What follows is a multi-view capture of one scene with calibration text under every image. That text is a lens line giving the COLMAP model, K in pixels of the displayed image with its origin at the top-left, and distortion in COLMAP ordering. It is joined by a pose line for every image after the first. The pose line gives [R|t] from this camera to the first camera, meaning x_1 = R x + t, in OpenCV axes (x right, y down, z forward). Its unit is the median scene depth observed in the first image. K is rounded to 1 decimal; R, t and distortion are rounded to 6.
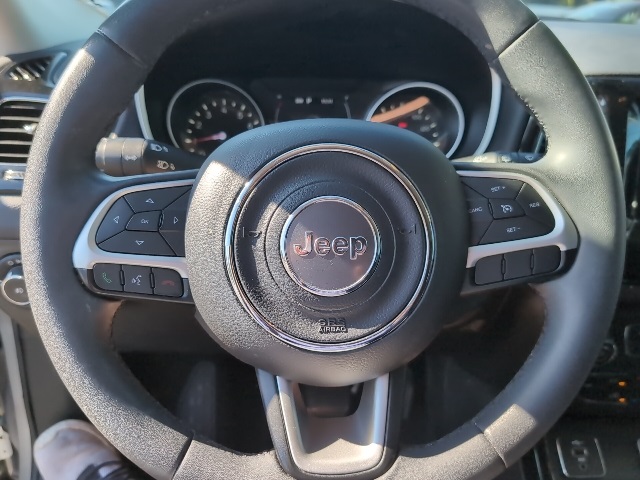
lens RADIAL K [[538.2, 0, 321.6], [0, 538.2, 241.8], [0, 0, 1]] dist [0.004754, -0.004962]
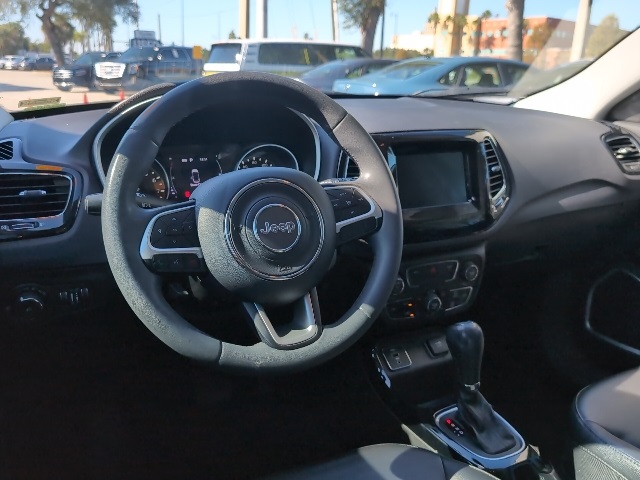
lens RADIAL K [[538.2, 0, 319.5], [0, 538.2, 240.5], [0, 0, 1]] dist [0.004754, -0.004962]
pose [[0.911232, -0.133463, 0.389673, -0.574687], [0.169934, 0.983596, -0.060502, 0.184659], [-0.375206, 0.121350, 0.918964, -0.822075]]
